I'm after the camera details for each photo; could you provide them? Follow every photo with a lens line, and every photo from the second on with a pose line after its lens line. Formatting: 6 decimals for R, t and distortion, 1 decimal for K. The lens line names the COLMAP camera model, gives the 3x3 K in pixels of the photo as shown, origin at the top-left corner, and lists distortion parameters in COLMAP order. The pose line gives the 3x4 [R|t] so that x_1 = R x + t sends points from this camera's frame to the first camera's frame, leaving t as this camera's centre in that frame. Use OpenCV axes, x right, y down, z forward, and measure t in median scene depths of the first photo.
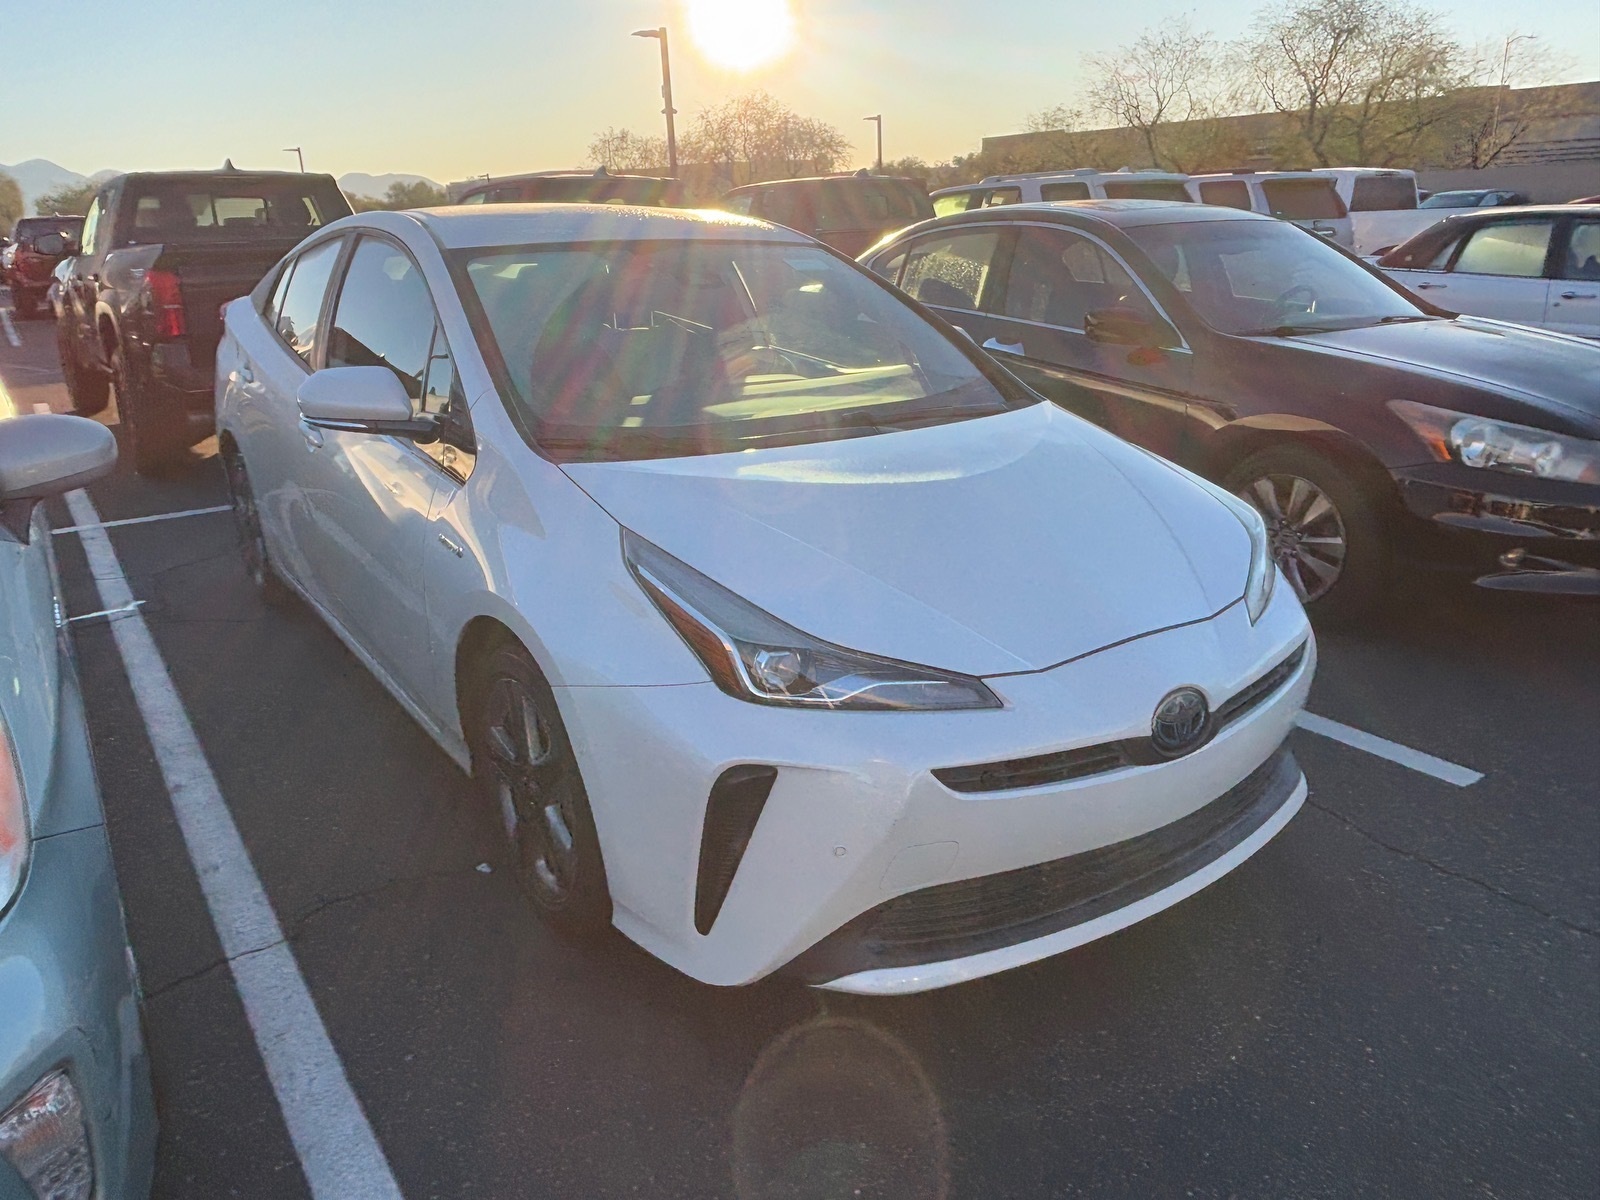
lens RADIAL K [[1119.1, 0, 799.8], [0, 1119.1, 599.0], [0, 0, 1]] dist [-0.002044, -0.001555]
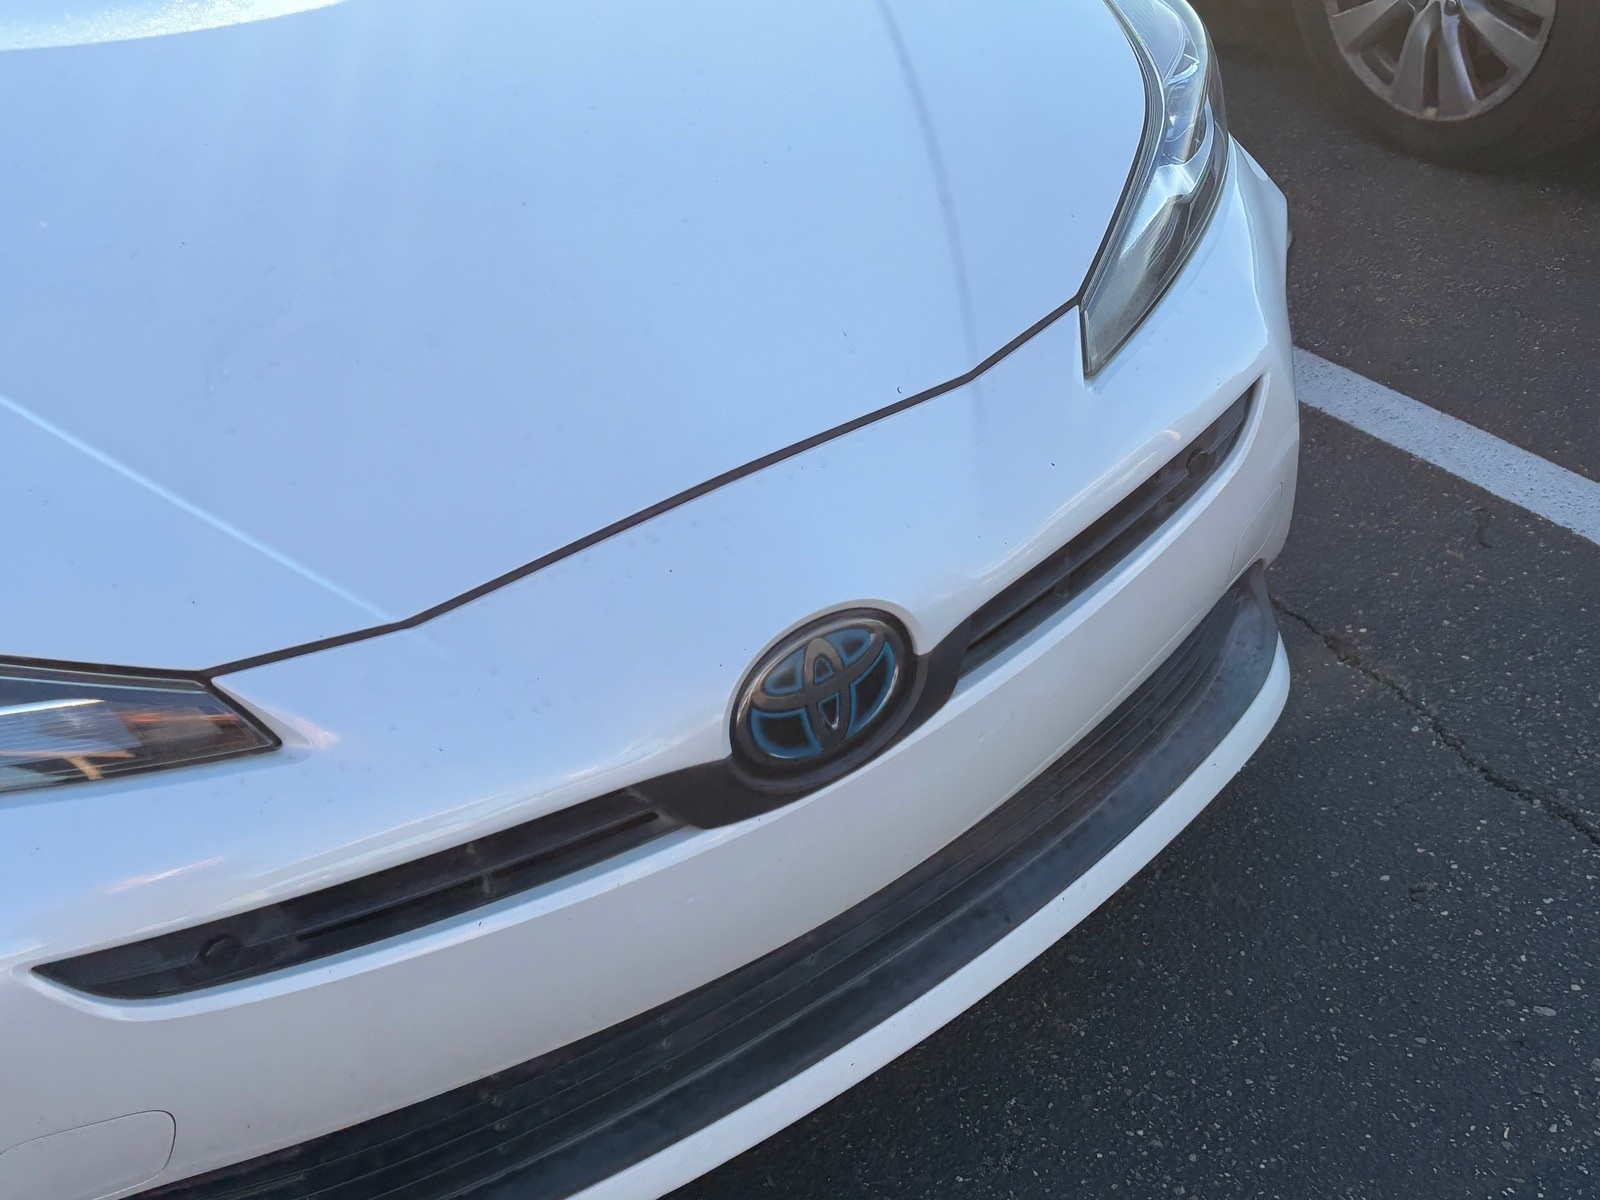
lens RADIAL K [[1995.4, 0, 799.9], [0, 1995.4, 600.6], [0, 0, 1]] dist [0.070358, 0.000000]
pose [[0.998293, -0.056824, 0.013487, 0.315682], [0.050458, 0.955466, 0.290754, -0.122531], [-0.029409, -0.289577, 0.956703, 0.335216]]
